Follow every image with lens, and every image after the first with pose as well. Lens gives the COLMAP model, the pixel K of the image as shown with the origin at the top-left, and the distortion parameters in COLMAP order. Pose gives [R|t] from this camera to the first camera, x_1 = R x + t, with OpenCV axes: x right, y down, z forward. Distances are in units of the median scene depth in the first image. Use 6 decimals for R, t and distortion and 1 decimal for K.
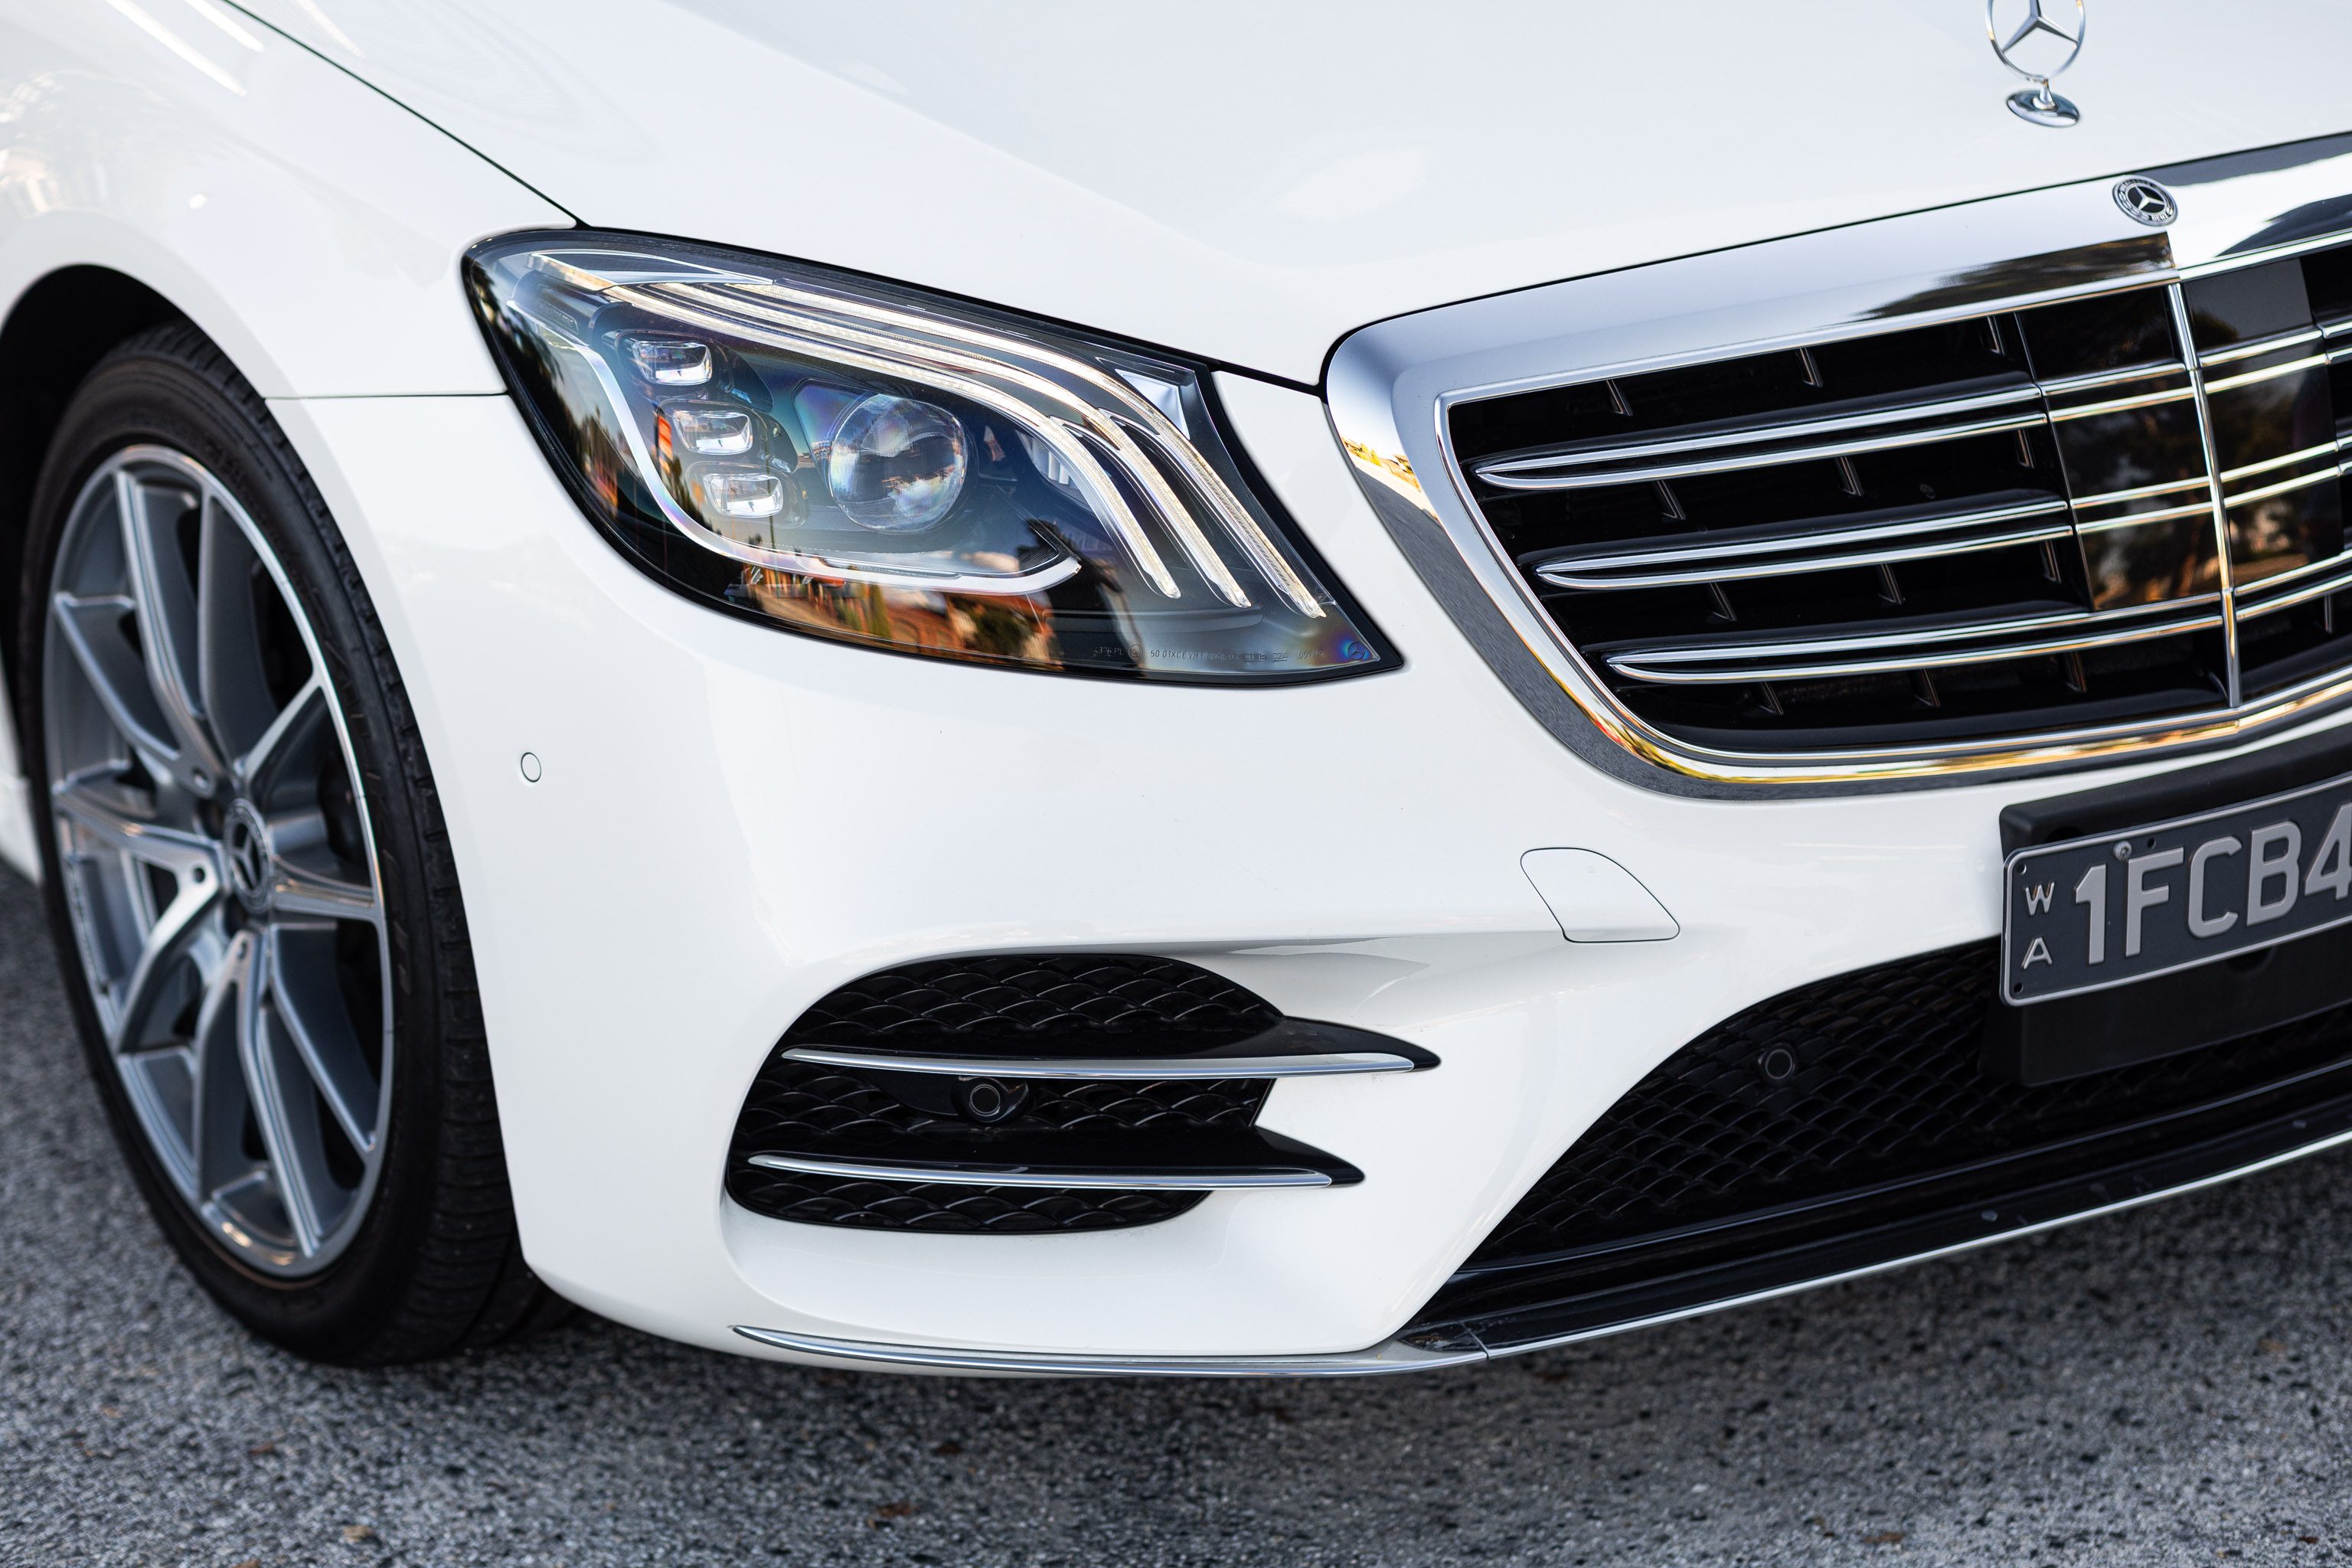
lens RADIAL K [[5842.7, 0, 1176.0], [0, 5842.7, 784.0], [0, 0, 1]] dist [0.040991, -0.372771]
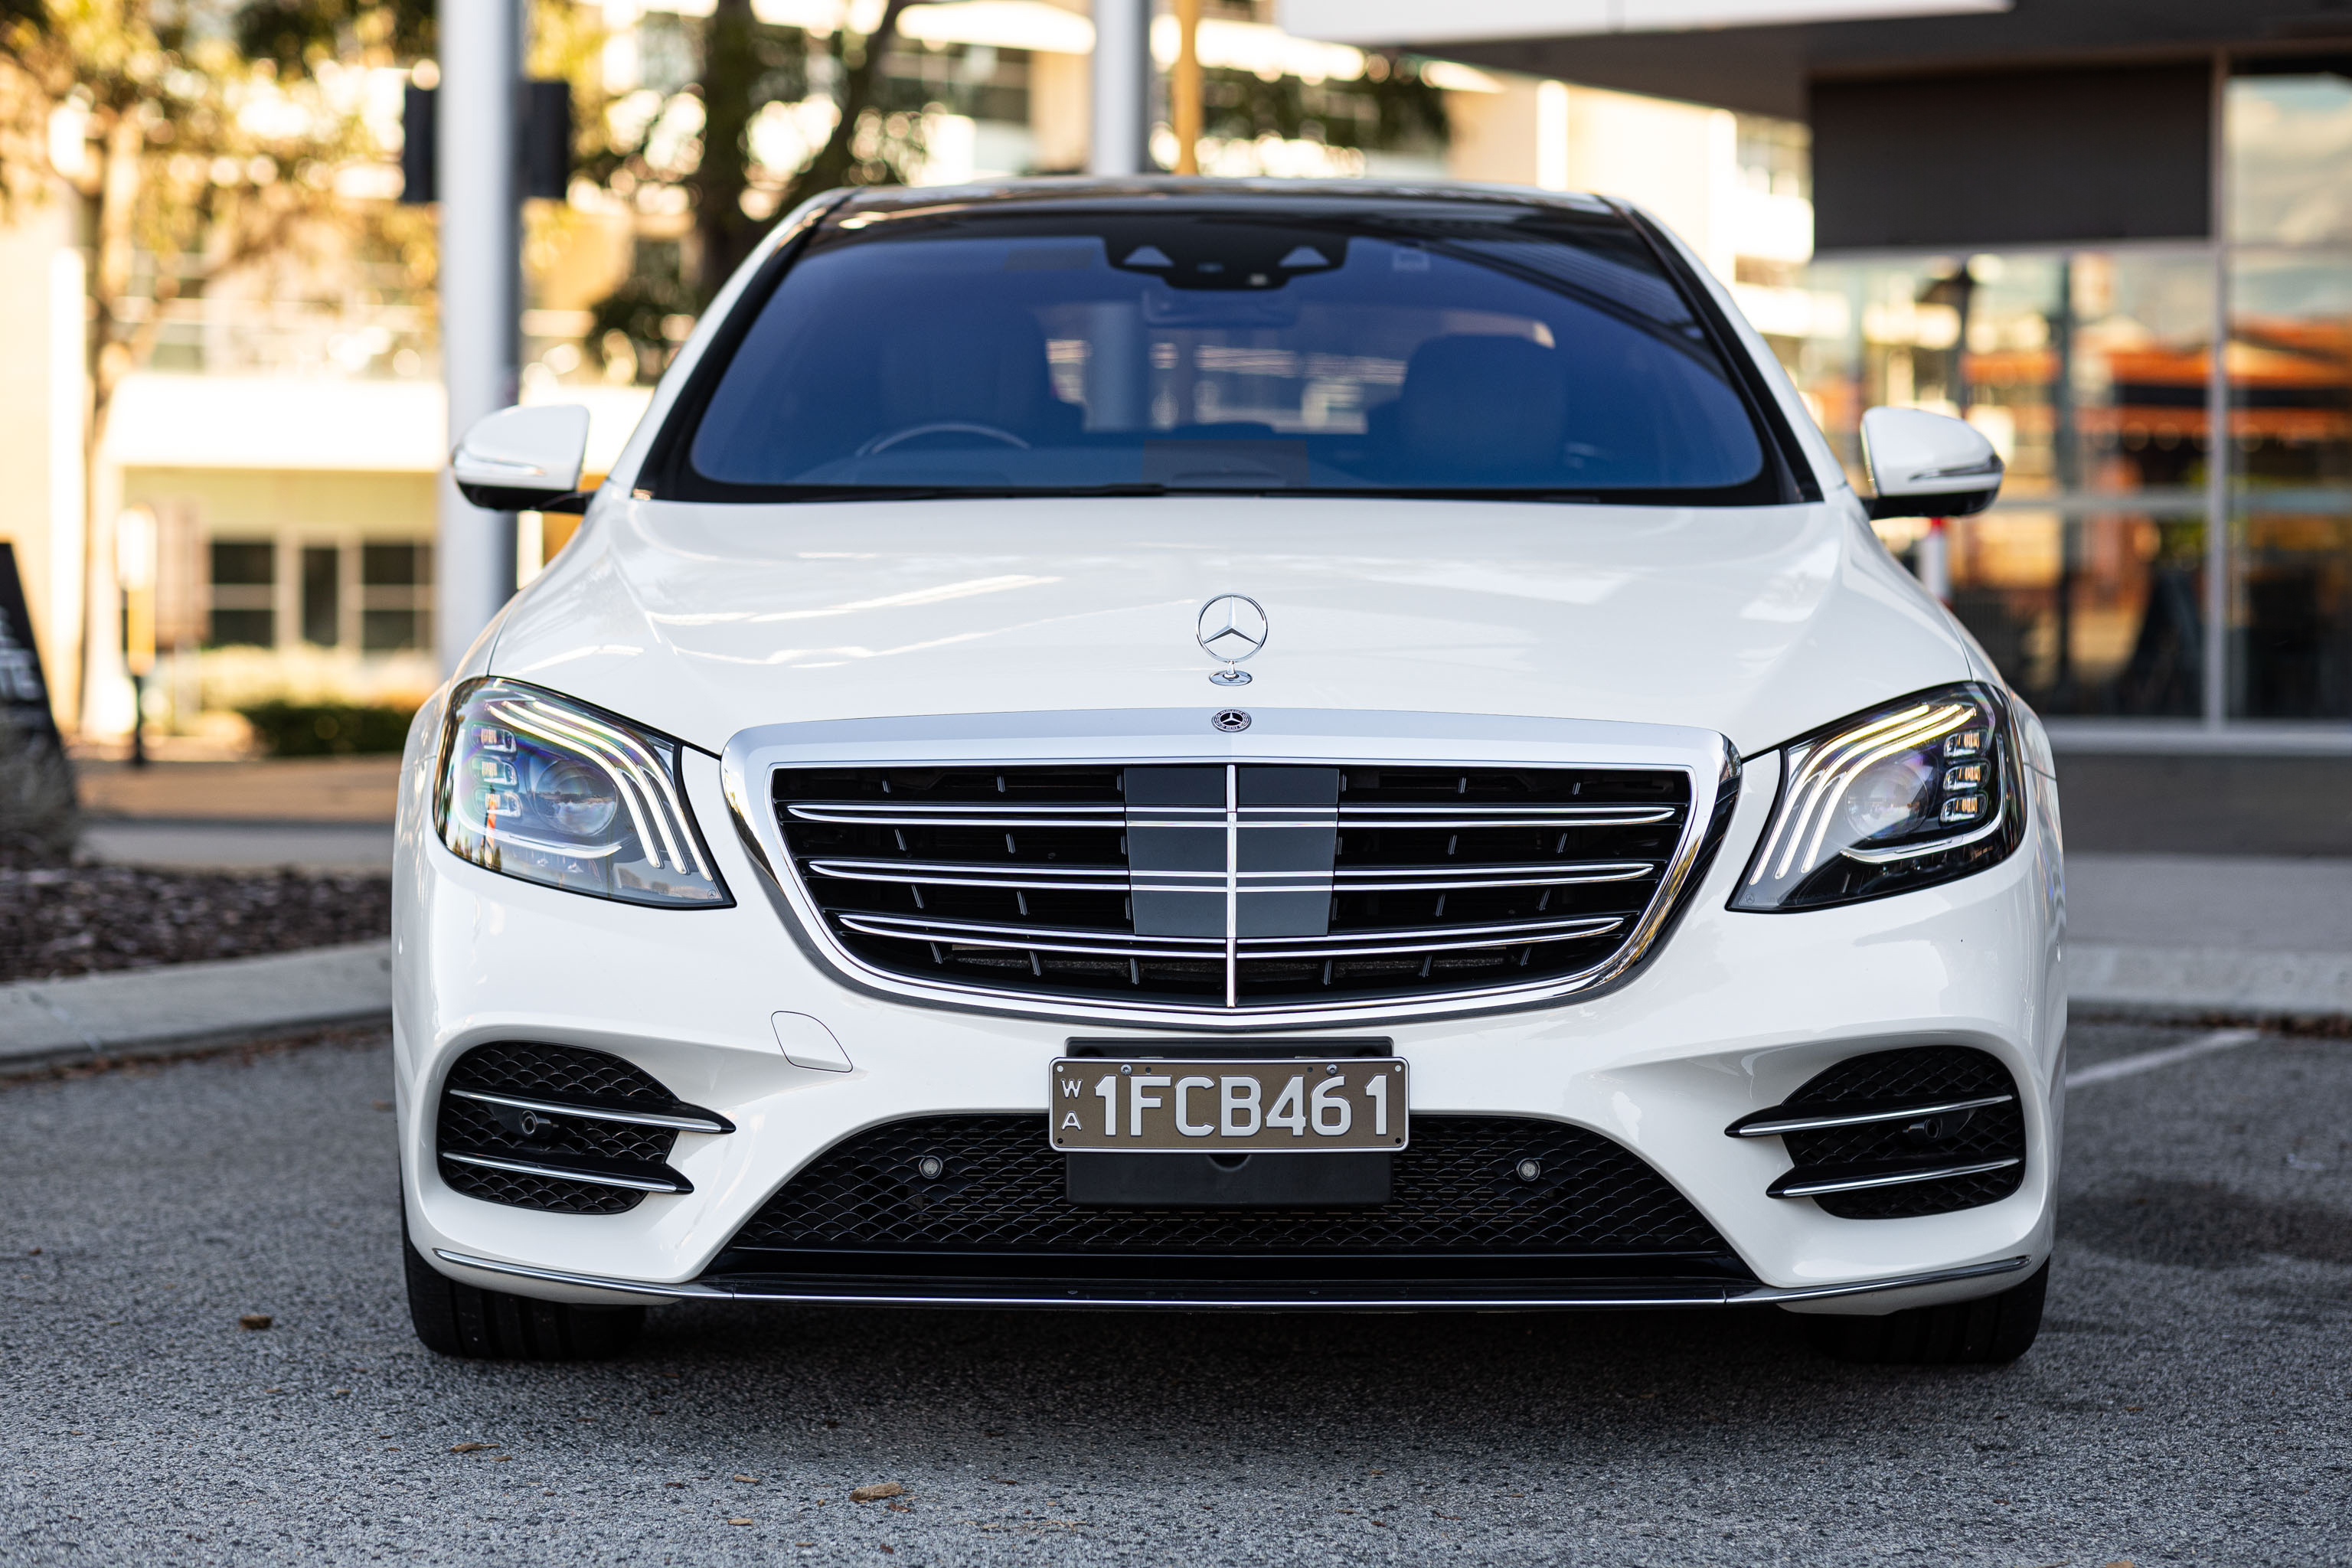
lens RADIAL K [[5842.7, 0, 1176.0], [0, 5842.7, 784.0], [0, 0, 1]] dist [0.040991, -0.372771]
pose [[0.834775, 0.053330, -0.548003, 1.115120], [-0.198185, 0.957689, -0.208696, 0.288051], [0.513687, 0.282820, 0.810024, -0.421356]]
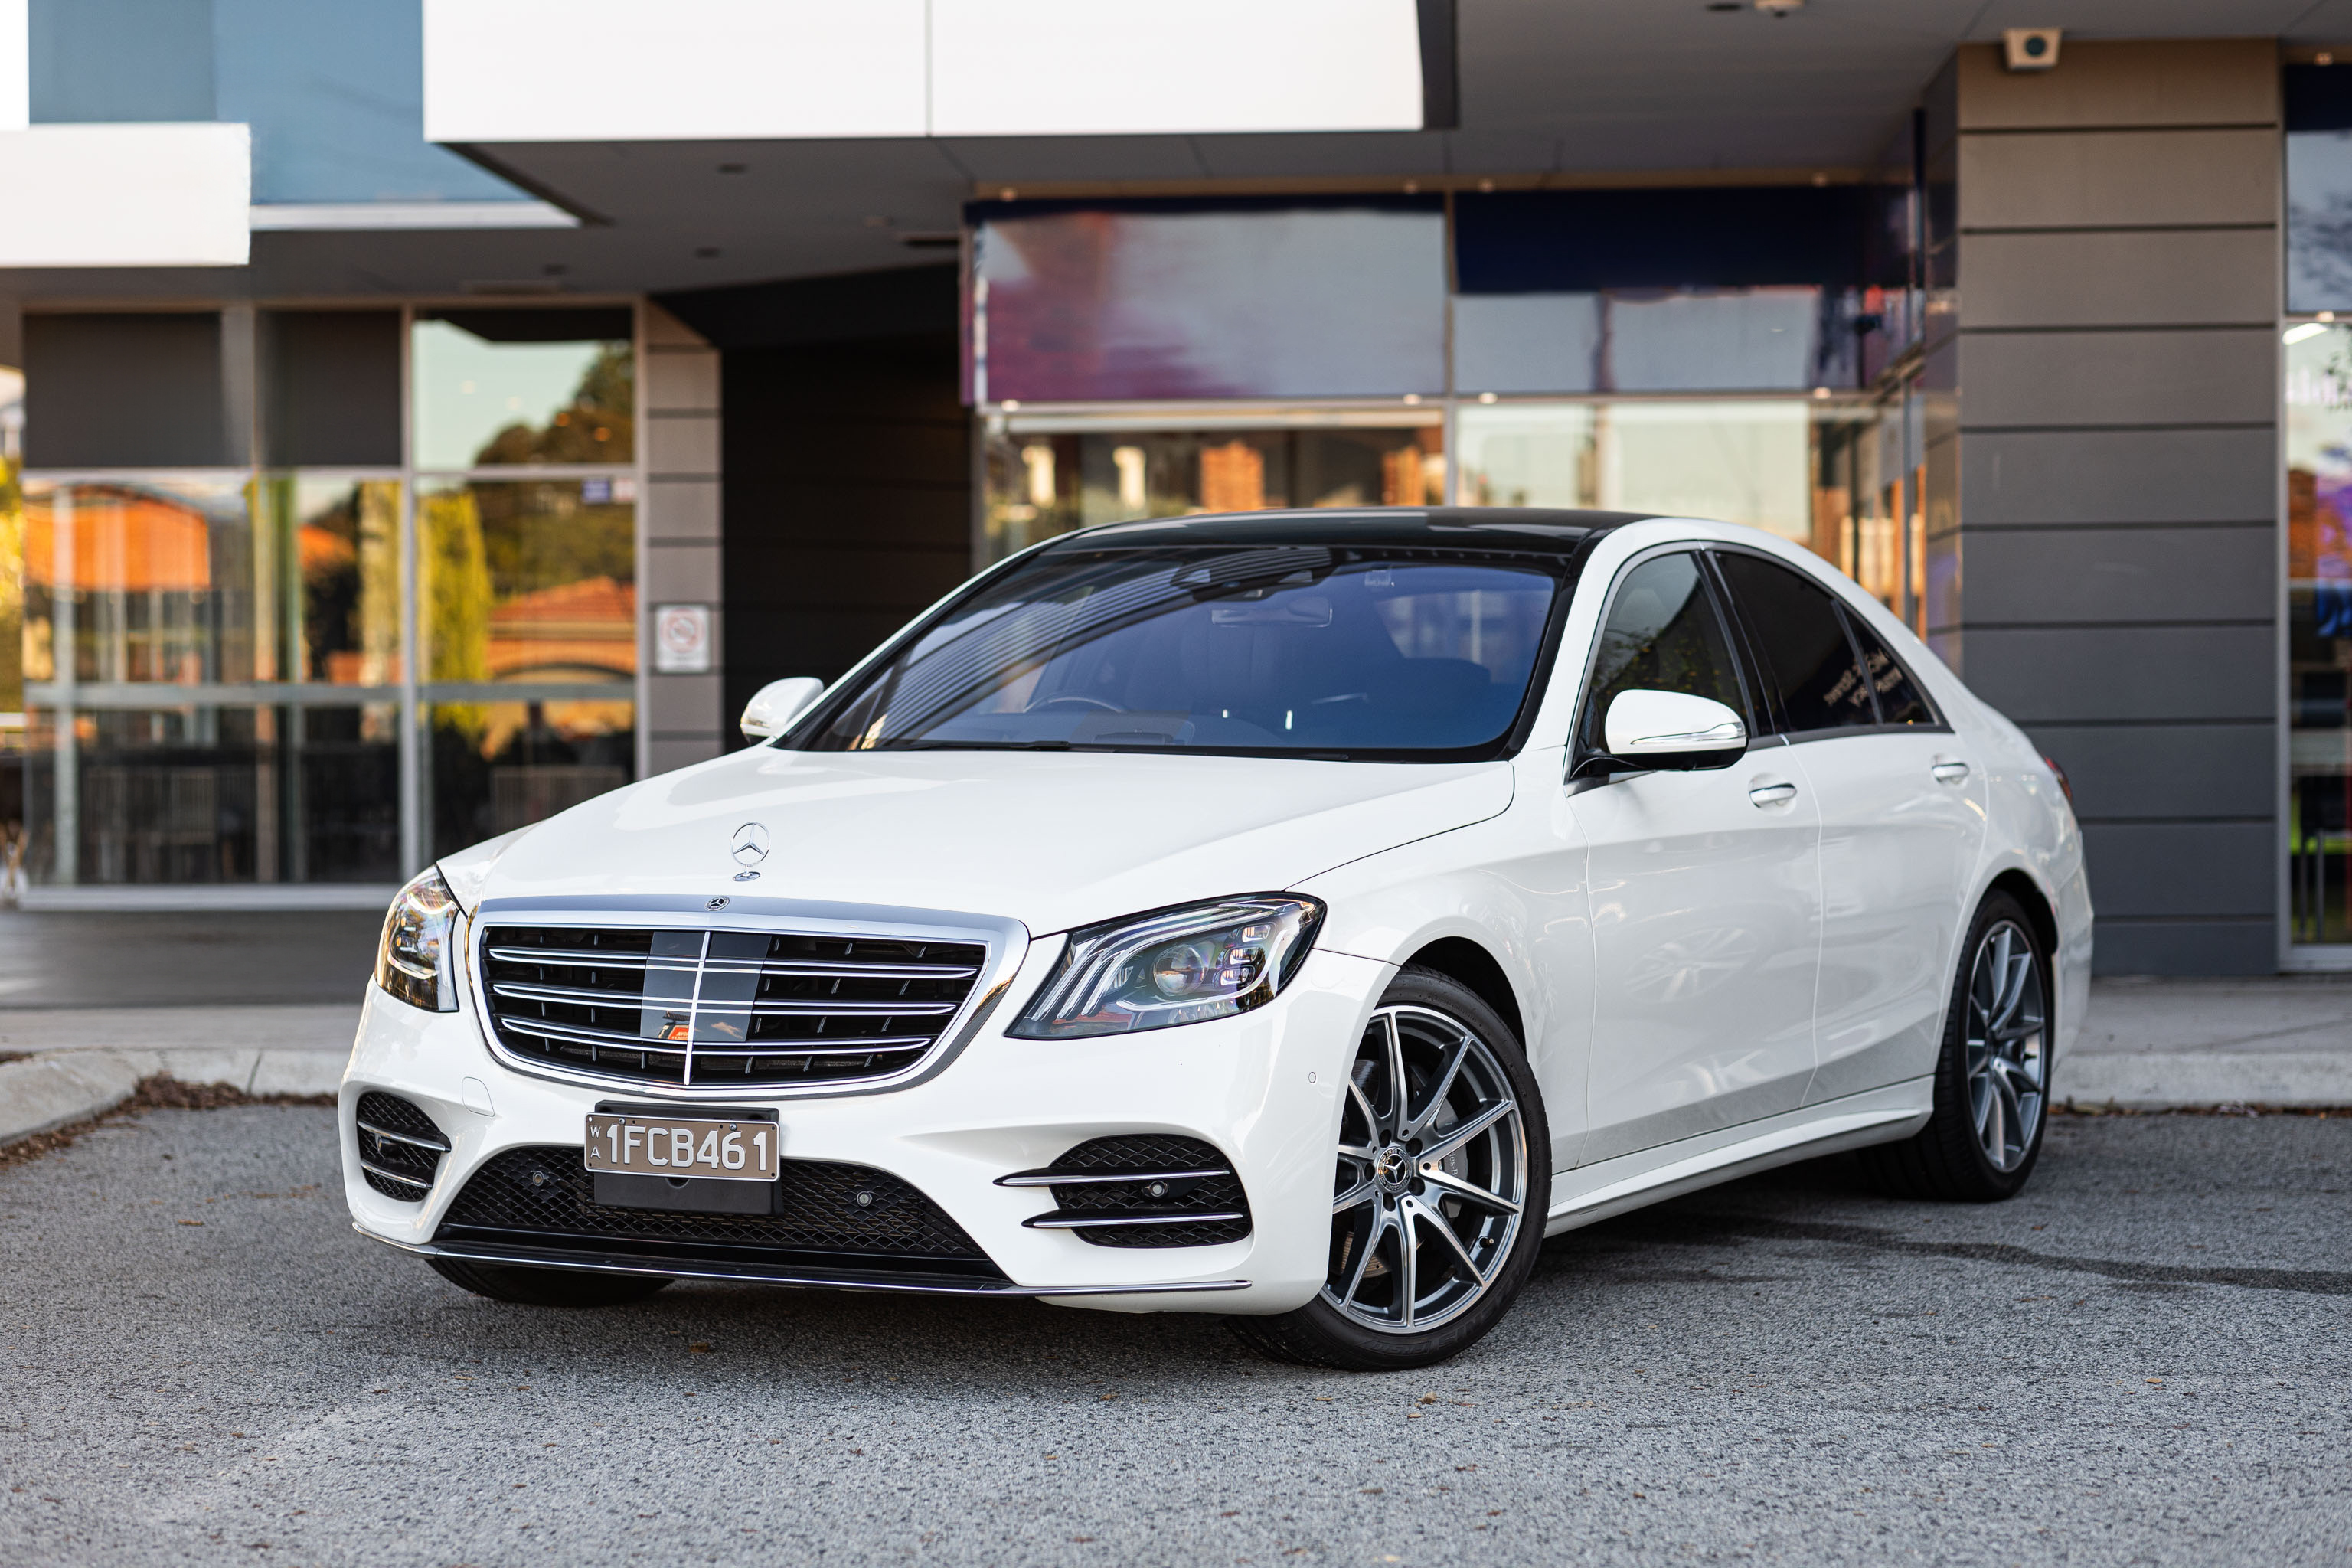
lens RADIAL K [[5842.7, 0, 1176.0], [0, 5842.7, 784.0], [0, 0, 1]] dist [0.040991, -0.372771]
pose [[0.511544, 0.049903, -0.857807, 2.638771], [-0.299682, 0.945988, -0.123680, 0.123020], [0.805303, 0.320337, 0.498870, -0.215894]]
